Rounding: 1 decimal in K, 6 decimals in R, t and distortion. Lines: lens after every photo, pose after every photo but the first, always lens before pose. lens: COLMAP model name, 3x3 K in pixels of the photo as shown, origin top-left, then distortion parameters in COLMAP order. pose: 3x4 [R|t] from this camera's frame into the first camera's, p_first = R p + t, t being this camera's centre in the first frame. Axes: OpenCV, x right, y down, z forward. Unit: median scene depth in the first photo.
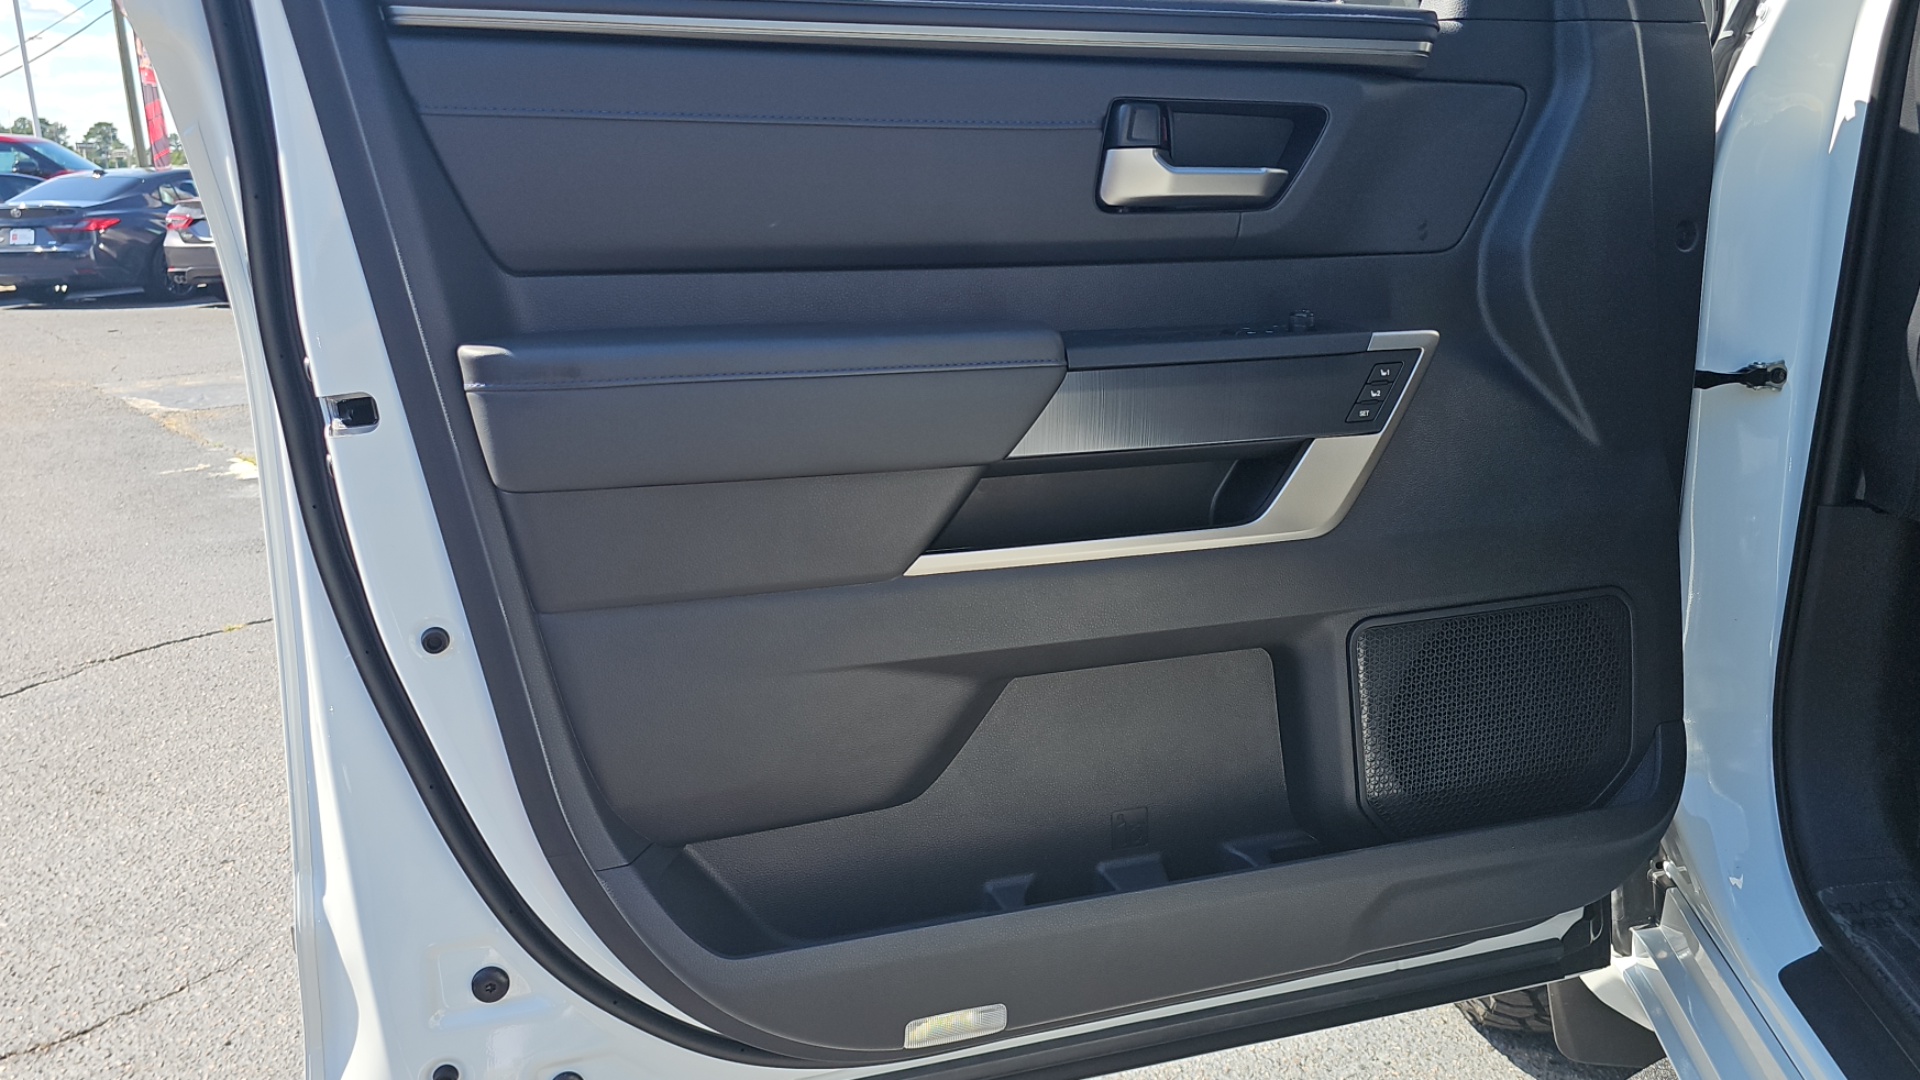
lens RADIAL K [[1412.9, 0, 965.5], [0, 1412.9, 540.6], [0, 0, 1]] dist [0.045244, -0.066489]
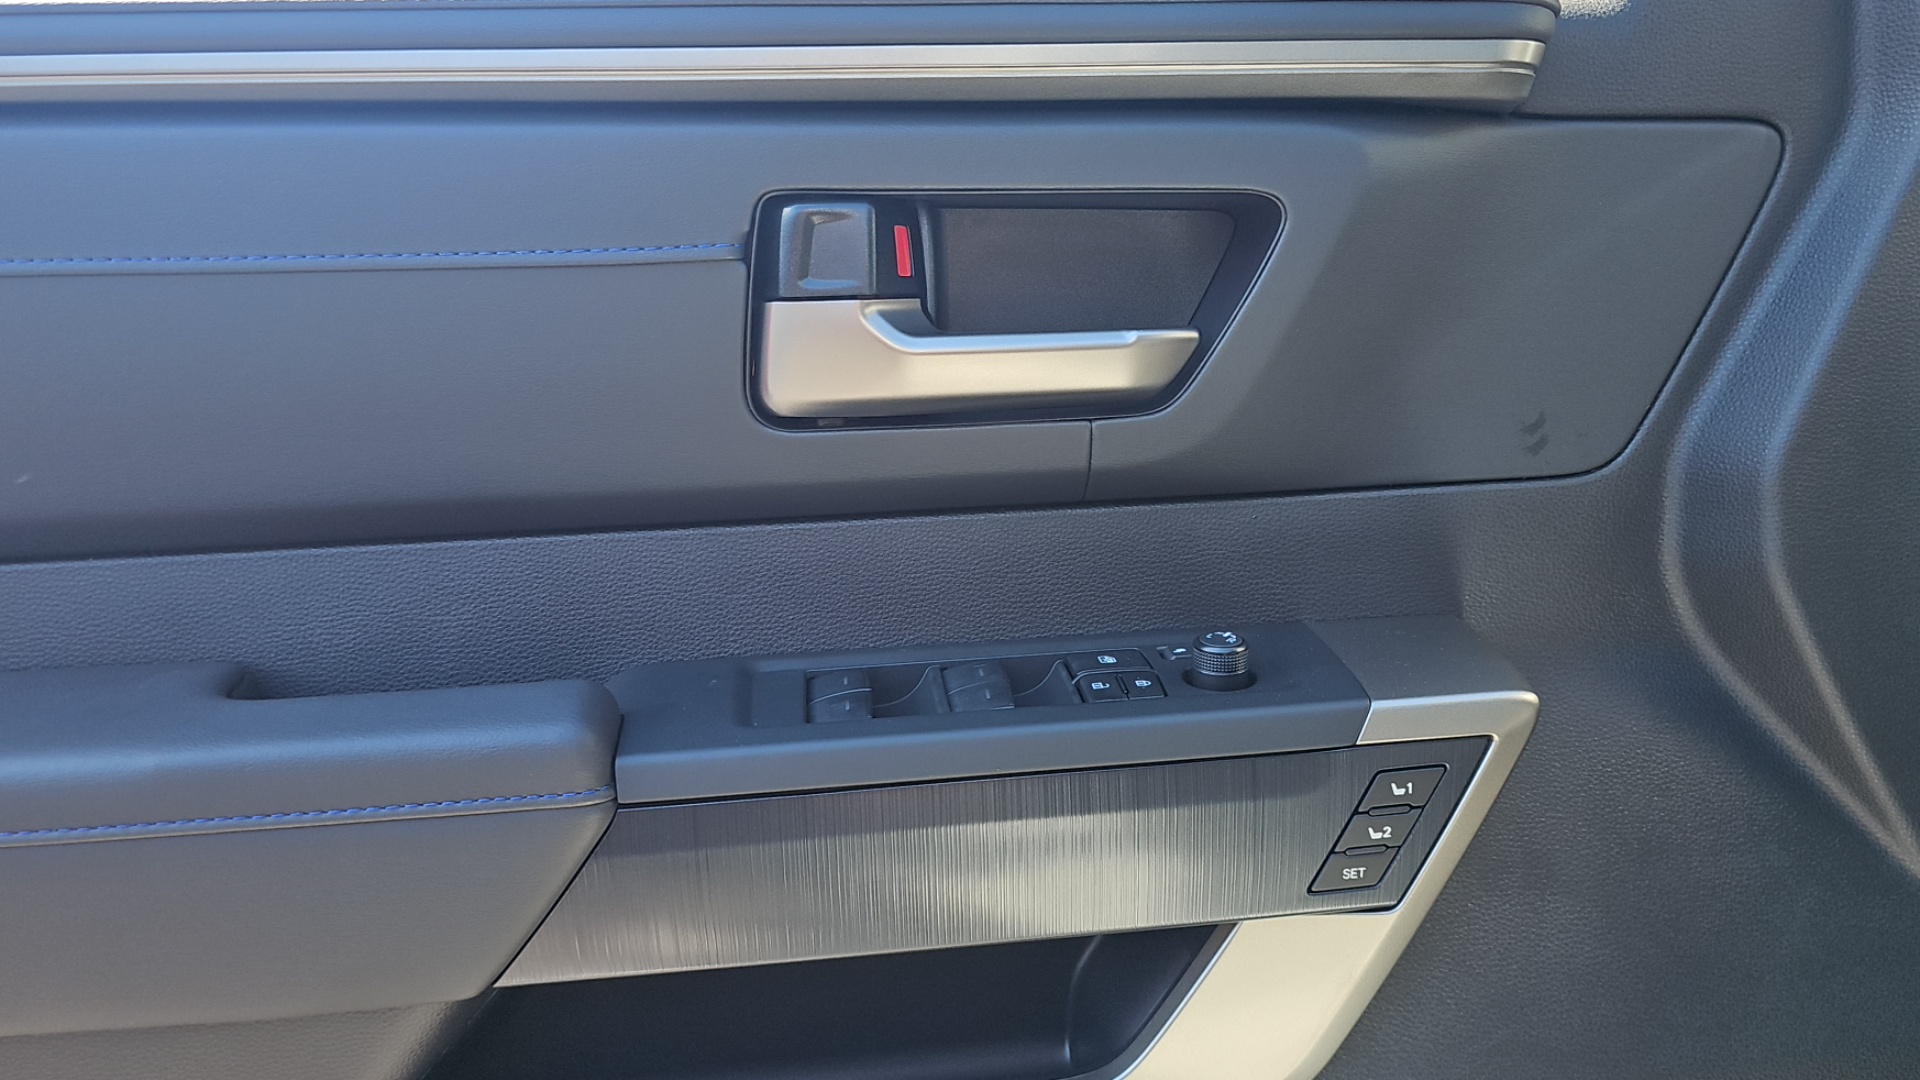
lens RADIAL K [[1412.9, 0, 958.6], [0, 1412.9, 539.9], [0, 0, 1]] dist [0.045244, -0.066489]
pose [[0.982286, 0.028858, -0.185152, 0.236785], [-0.028580, 0.999583, 0.004173, -0.192094], [0.185195, 0.001193, 0.982701, 0.532350]]
